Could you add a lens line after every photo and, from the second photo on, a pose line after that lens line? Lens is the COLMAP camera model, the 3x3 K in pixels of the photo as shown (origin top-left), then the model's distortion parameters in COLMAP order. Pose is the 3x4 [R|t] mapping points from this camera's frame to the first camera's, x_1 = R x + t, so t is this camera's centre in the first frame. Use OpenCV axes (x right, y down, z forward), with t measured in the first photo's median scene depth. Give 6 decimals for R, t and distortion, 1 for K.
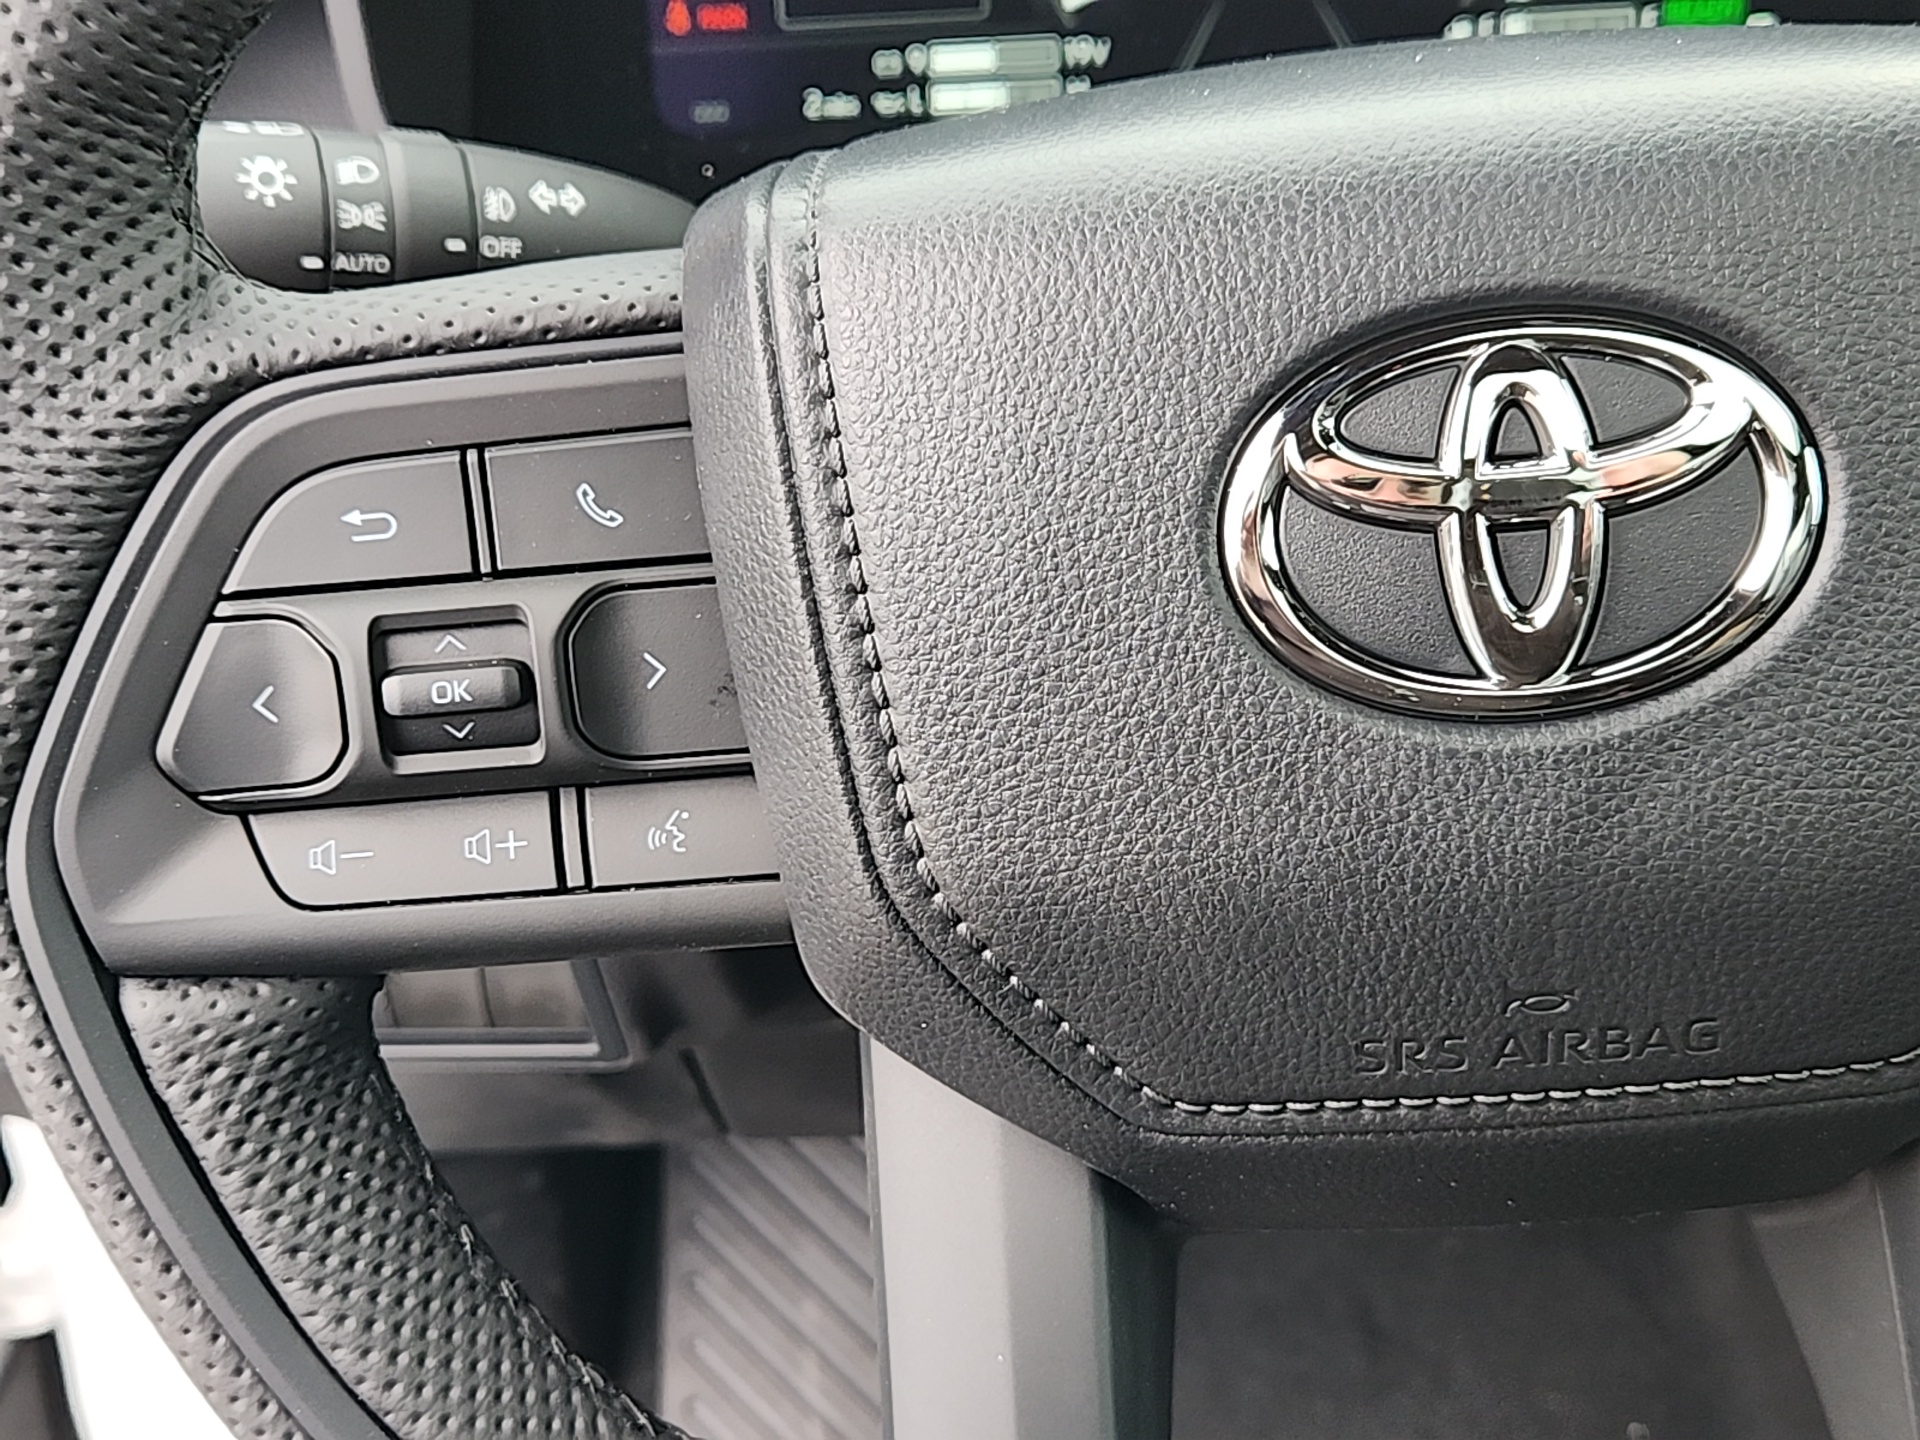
lens RADIAL K [[1315.6, 0, 978.5], [0, 1315.6, 717.6], [0, 0, 1]] dist [0.053107, -0.032297]
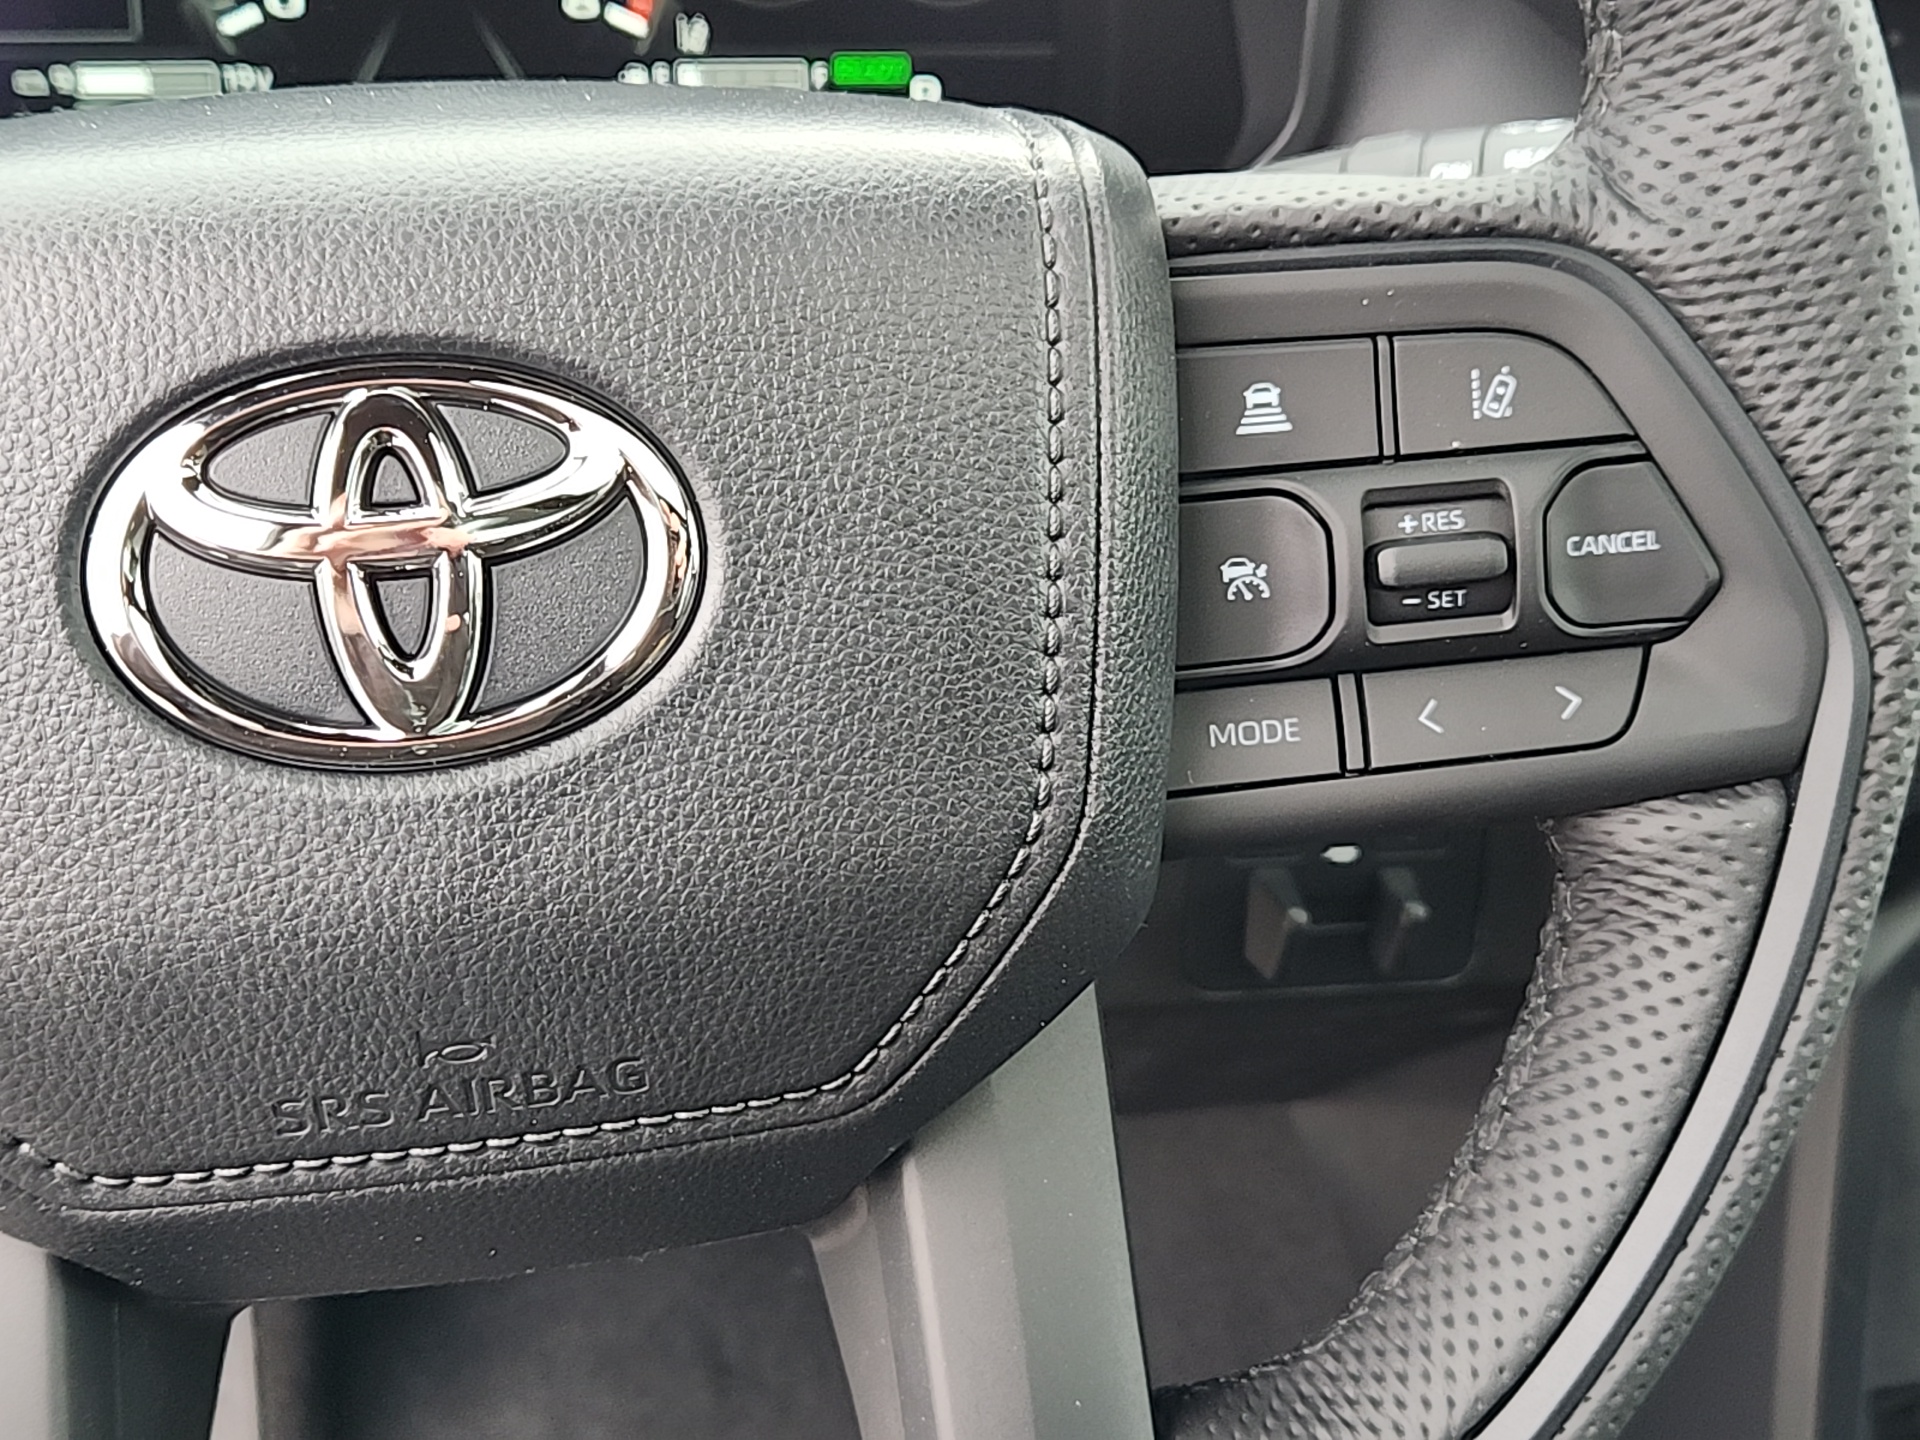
lens RADIAL K [[1315.6, 0, 961.8], [0, 1315.6, 721.4], [0, 0, 1]] dist [0.053107, -0.032297]
pose [[0.994602, -0.019454, 0.101926, 0.716806], [0.020690, 0.999725, -0.011080, -0.014061], [-0.101682, 0.013129, 0.994730, -0.030171]]
